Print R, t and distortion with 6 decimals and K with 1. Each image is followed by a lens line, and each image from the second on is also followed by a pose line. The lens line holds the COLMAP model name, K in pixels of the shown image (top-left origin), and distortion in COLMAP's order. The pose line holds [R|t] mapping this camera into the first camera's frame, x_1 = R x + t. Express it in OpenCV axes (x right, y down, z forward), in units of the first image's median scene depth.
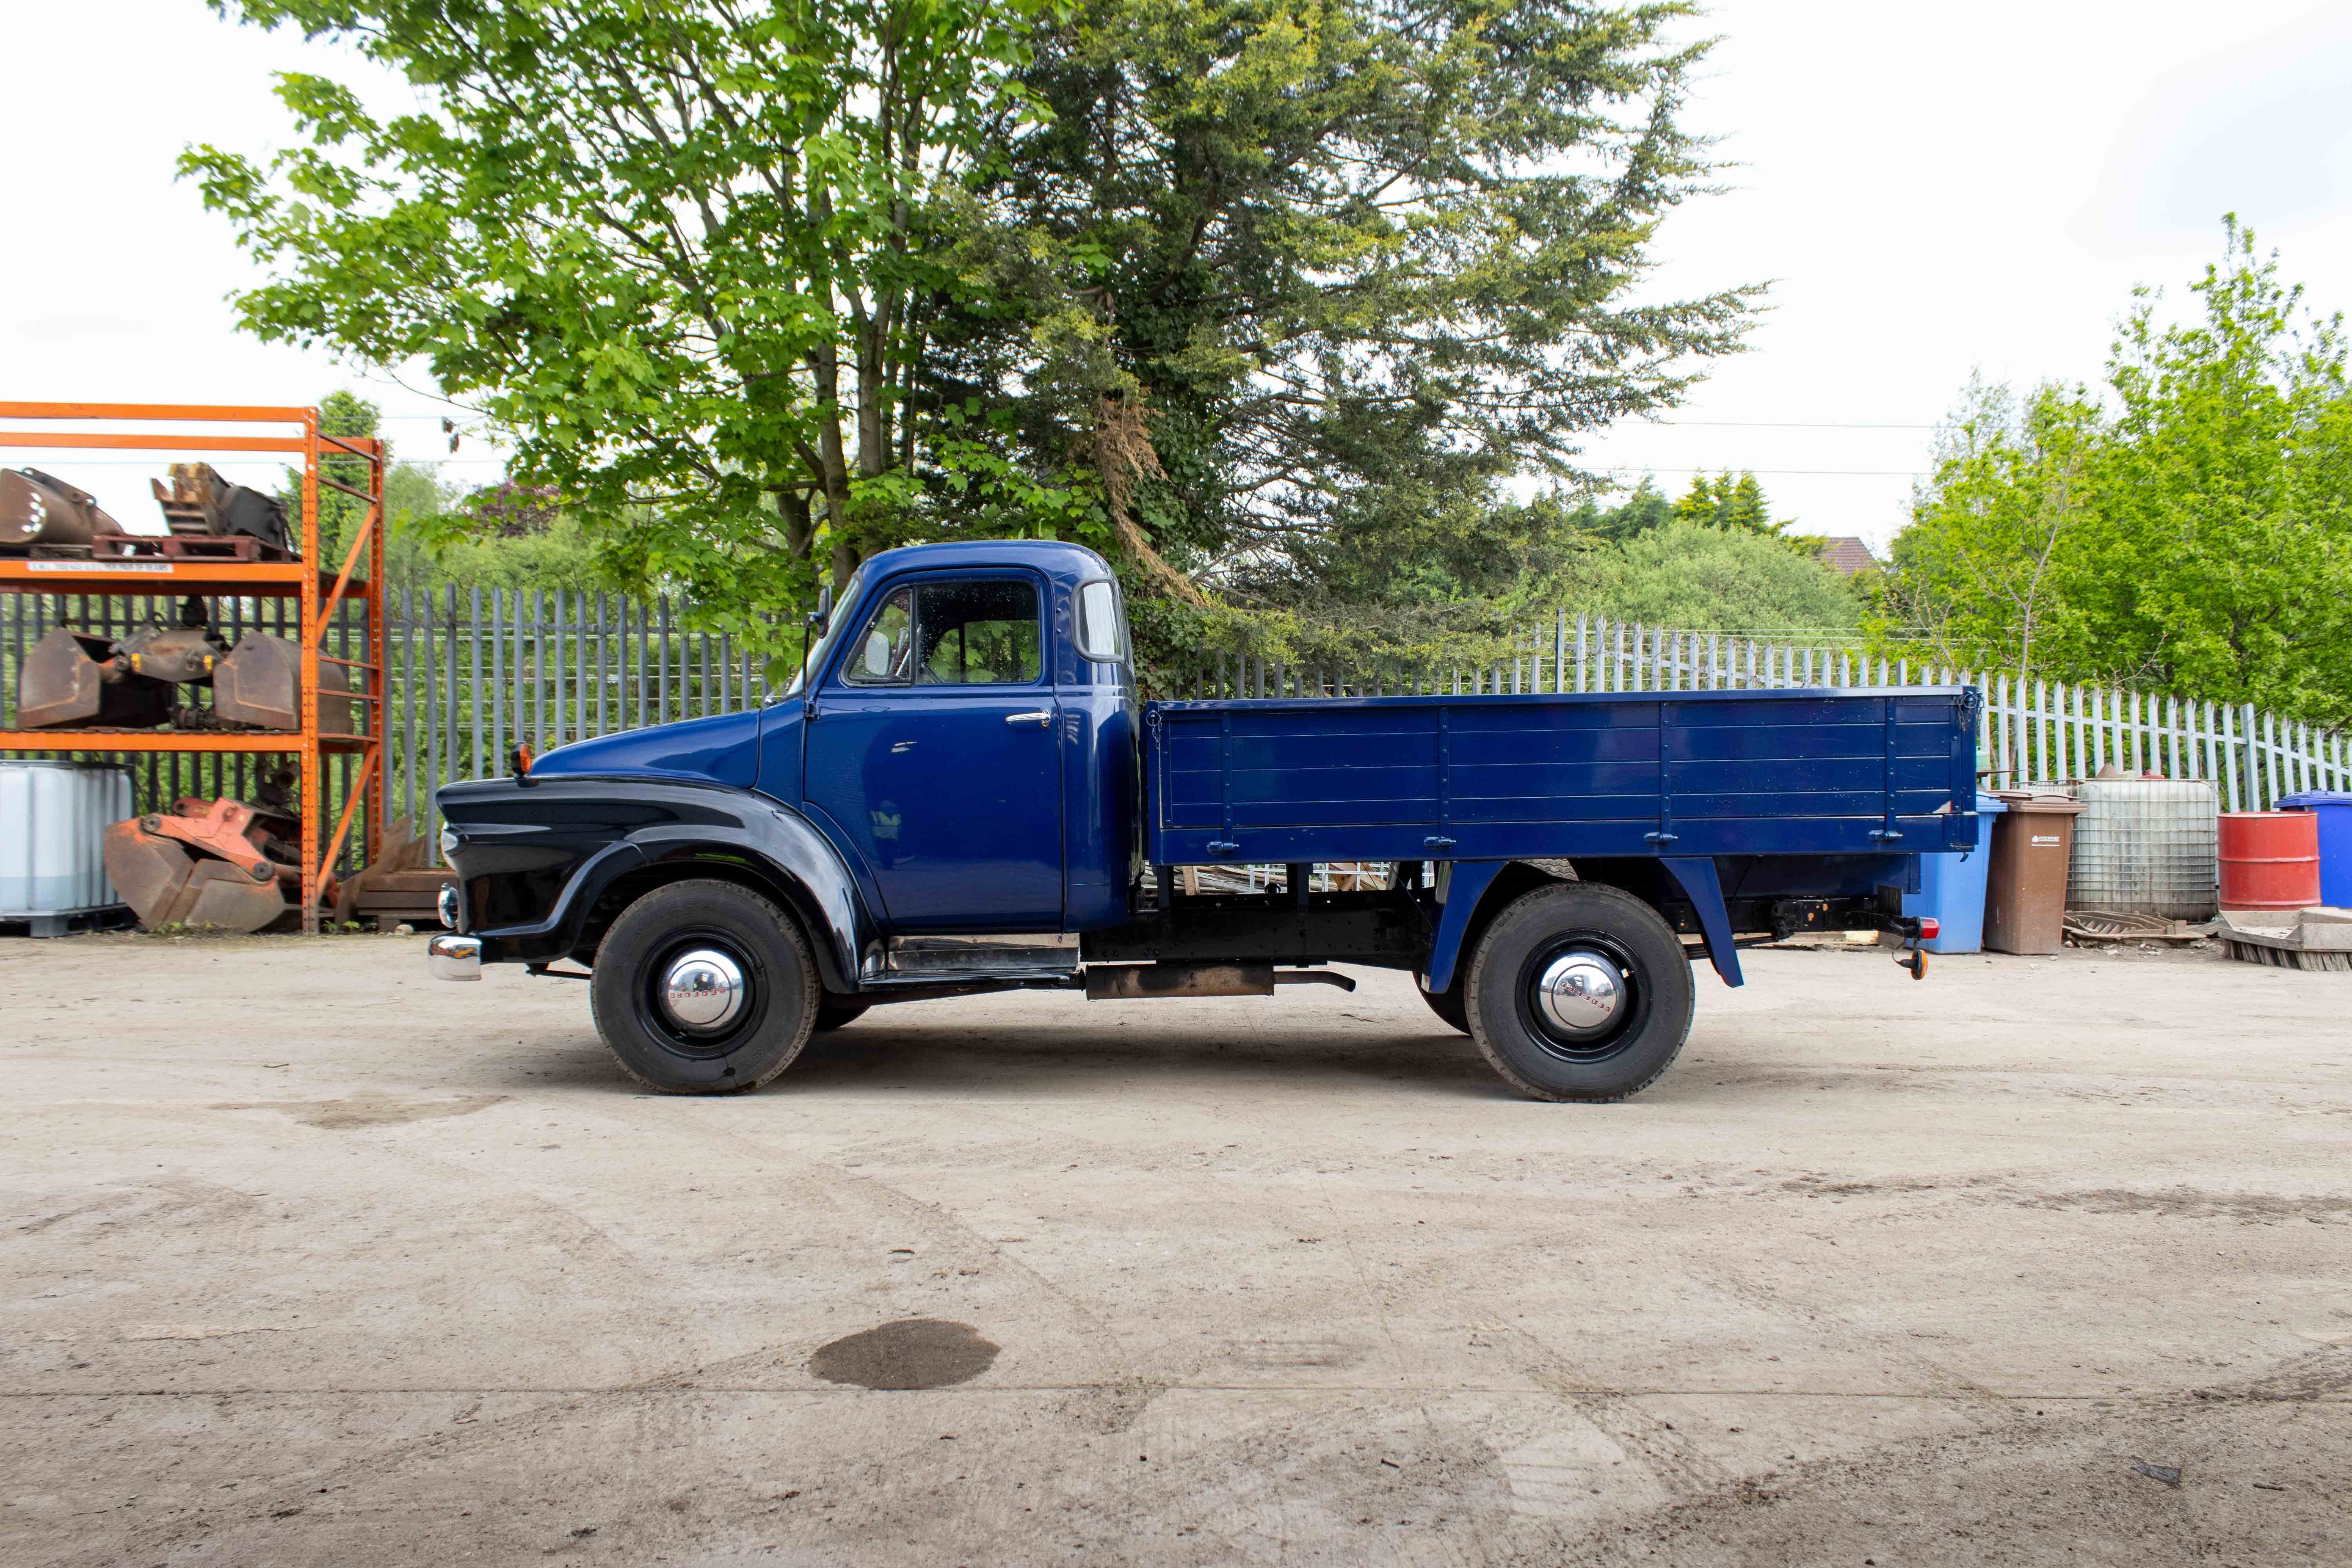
lens RADIAL K [[1874.2, 0, 1160.5], [0, 1874.2, 778.2], [0, 0, 1]] dist [0.050668, -0.083697]
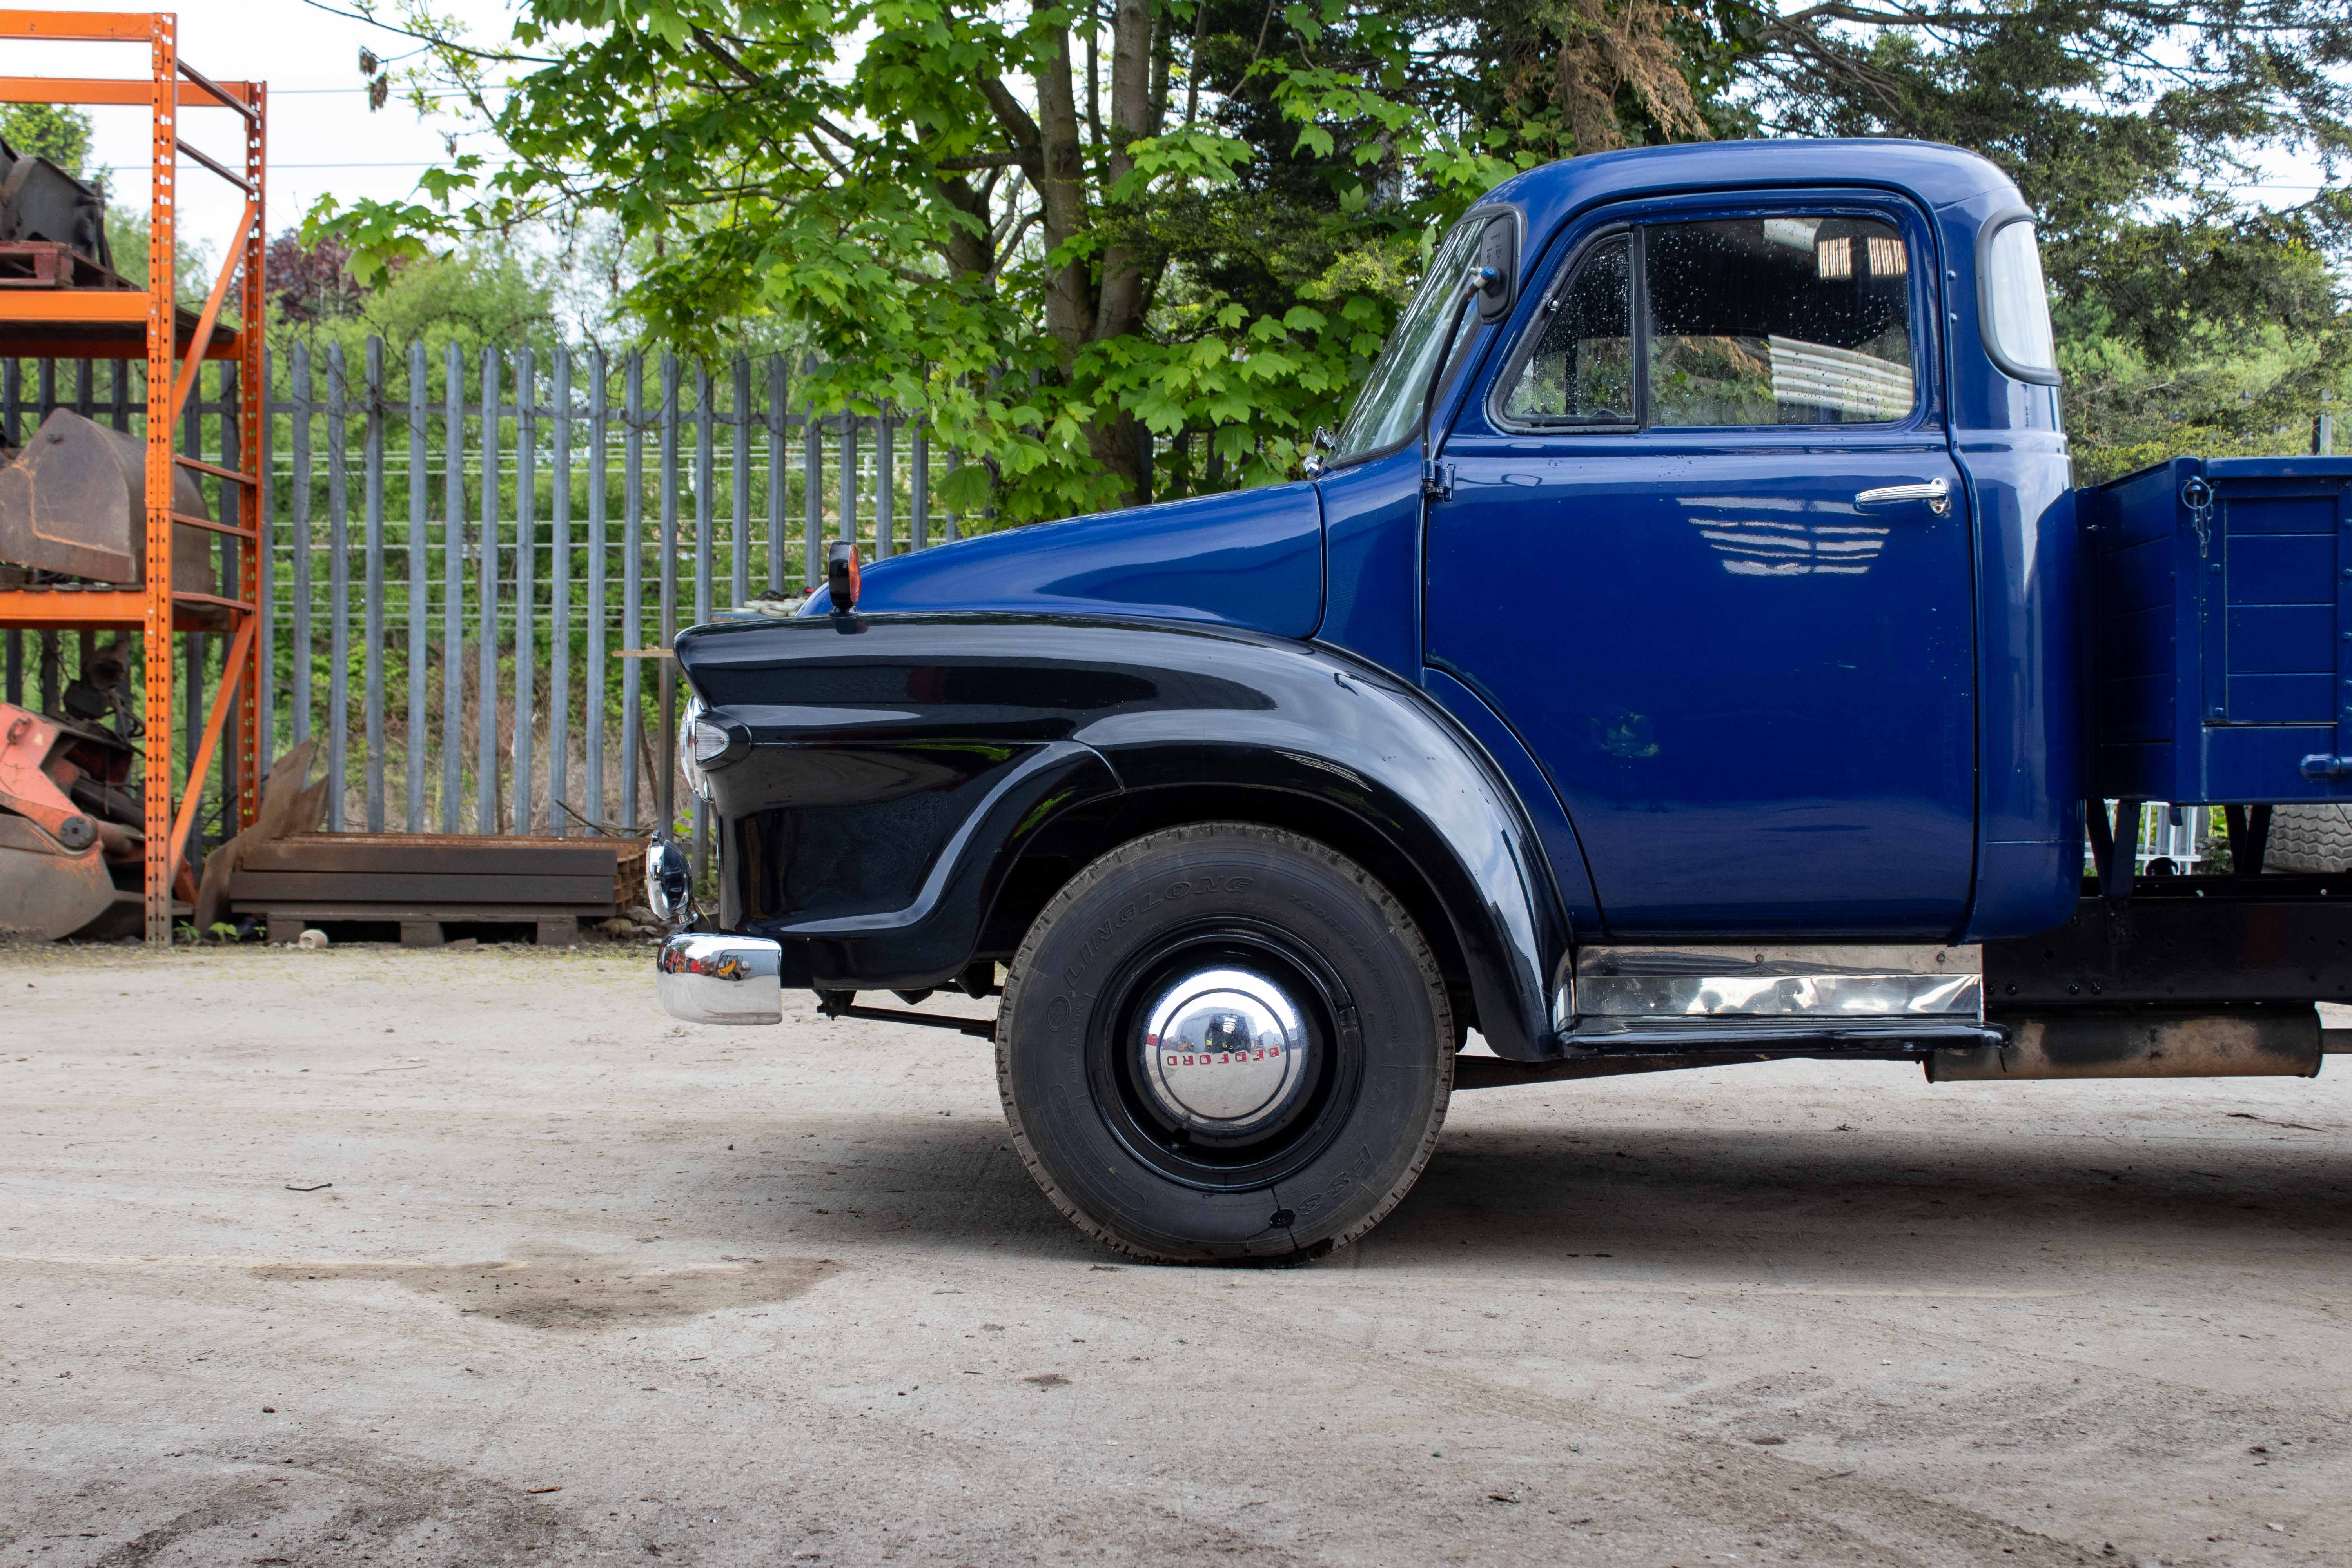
lens RADIAL K [[2988.2, 0, 1167.2], [0, 2988.2, 790.4], [0, 0, 1]] dist [-0.018344, -0.038555]
pose [[0.999358, 0.009585, -0.034508, -0.215154], [-0.008855, 0.999735, 0.021247, 0.026926], [0.034702, -0.020928, 0.999179, 0.212162]]
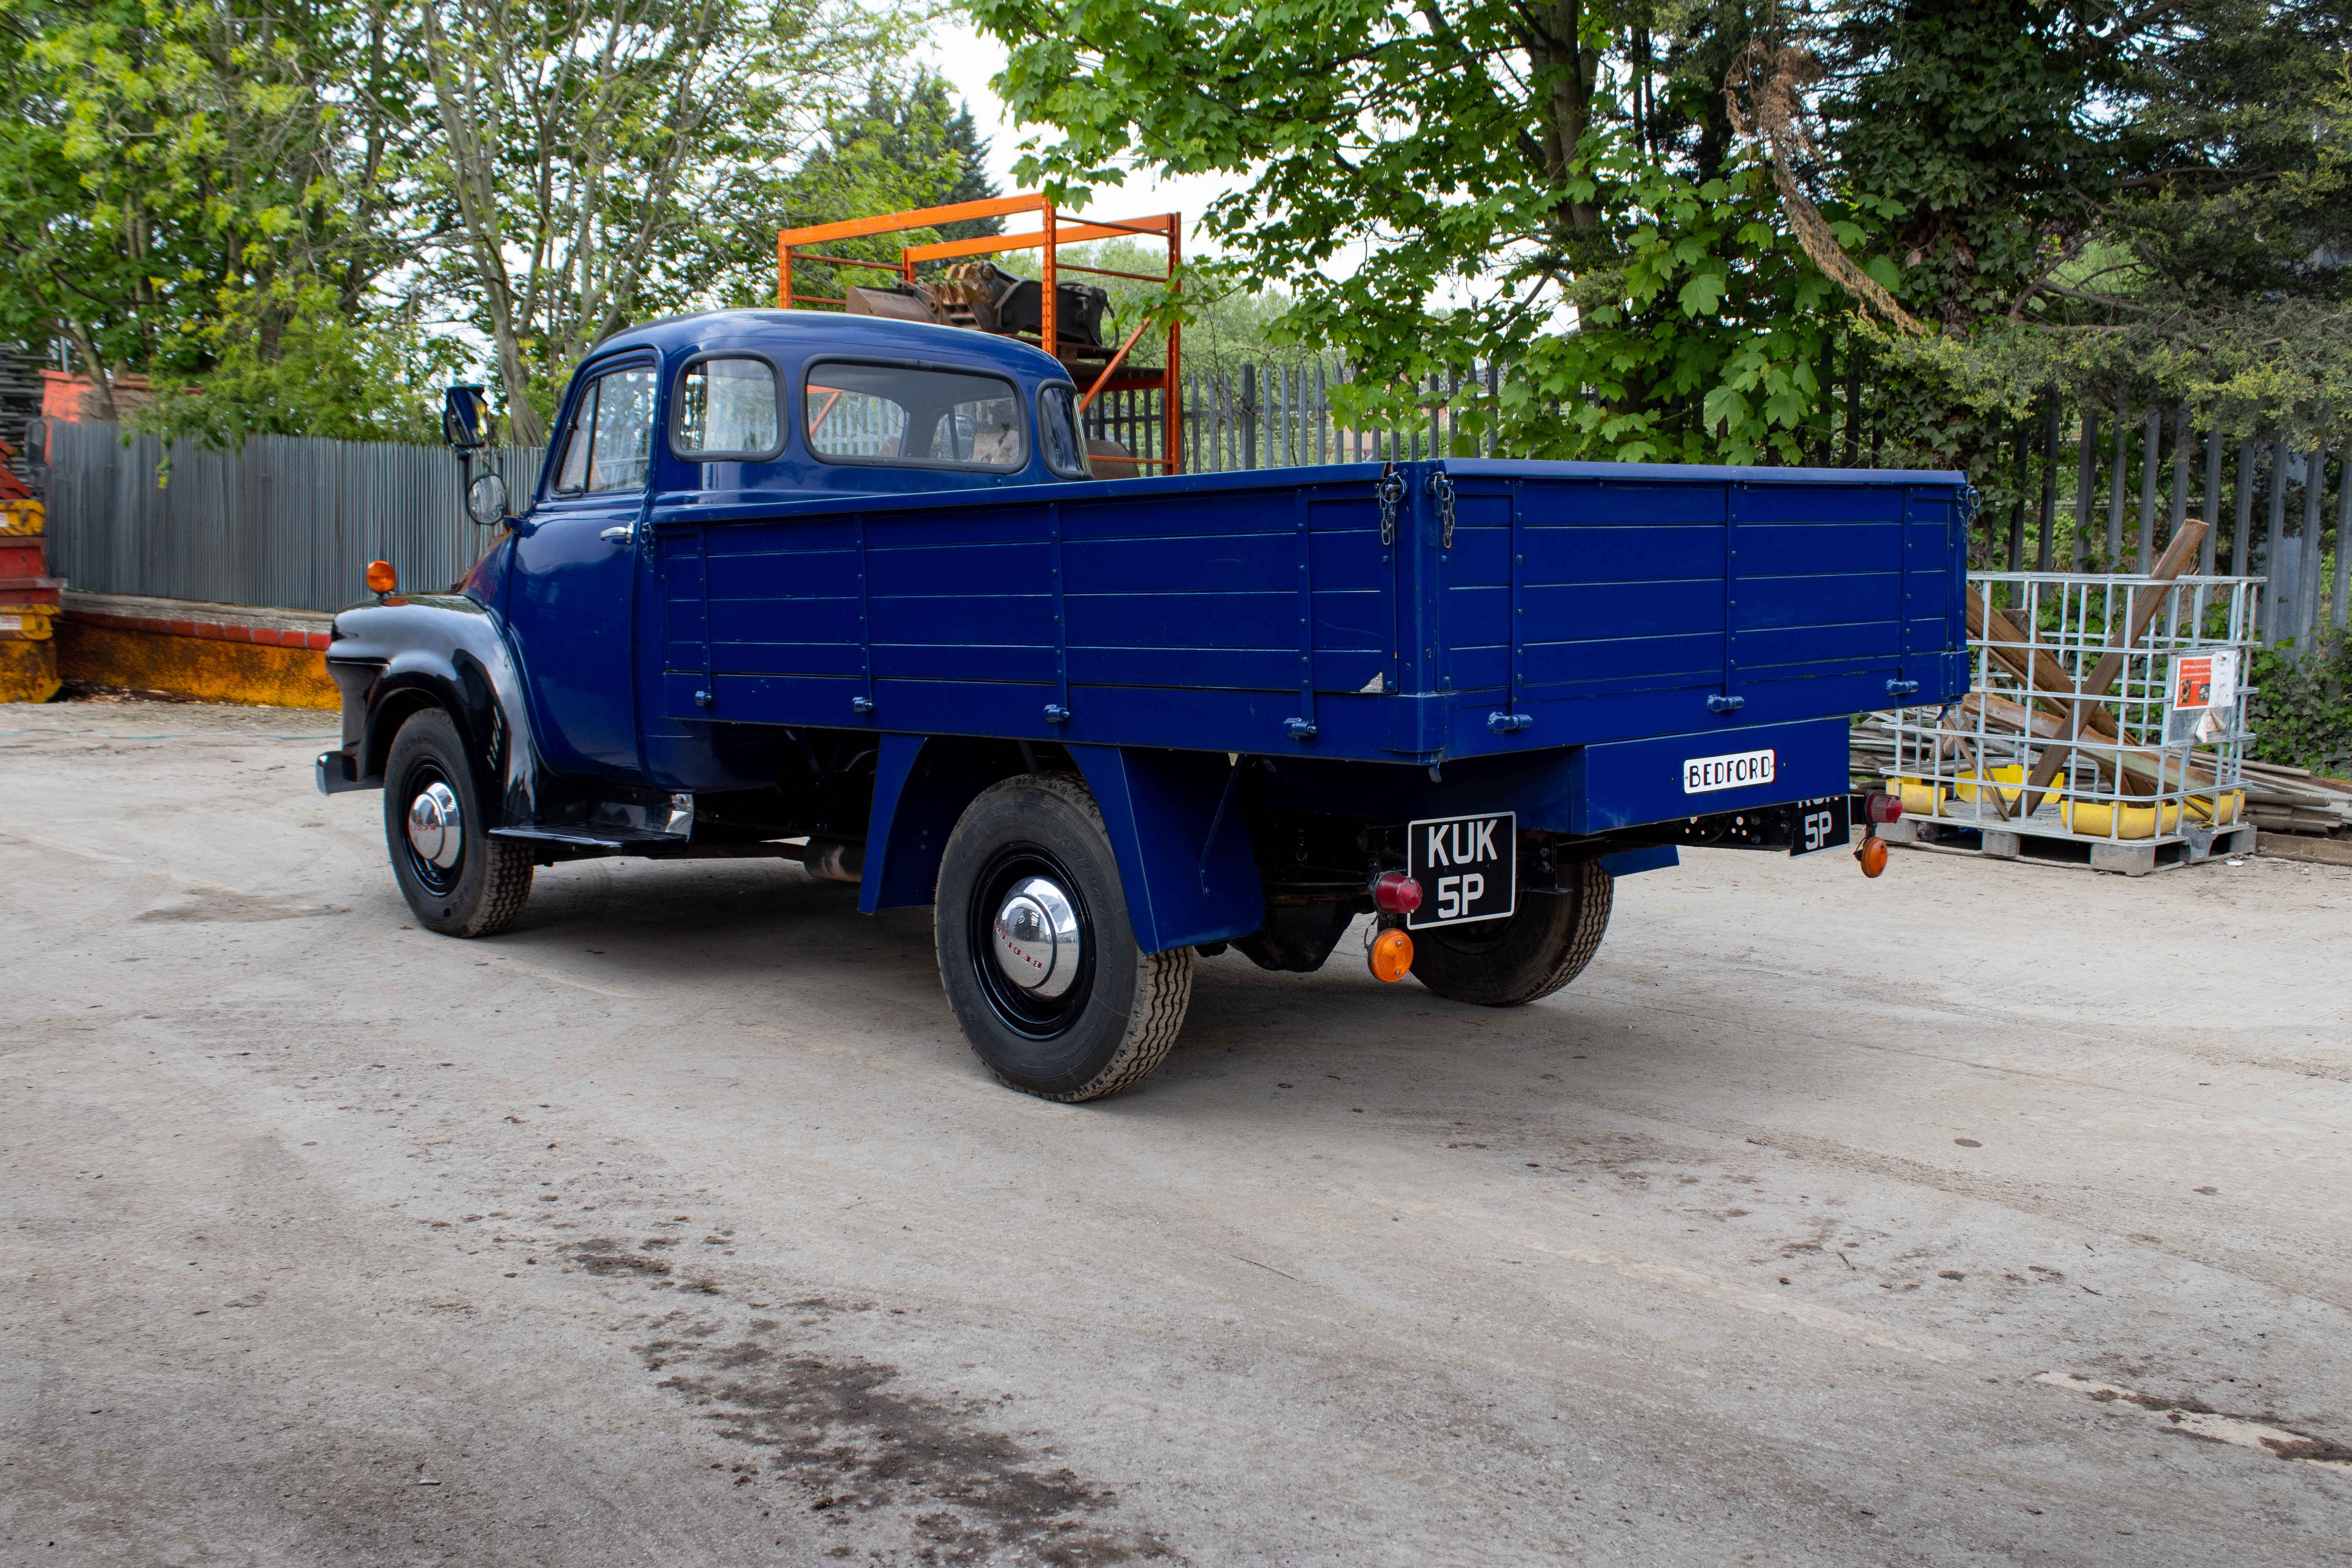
lens RADIAL K [[2252.0, 0, 1176.0], [0, 2252.0, 784.0], [0, 0, 1]] dist [0.023944, 0.006129]
pose [[0.698685, 0.070240, -0.711973, 0.765427], [-0.000961, 0.995260, 0.097244, -0.017981], [0.715428, -0.067258, 0.695441, 0.441334]]
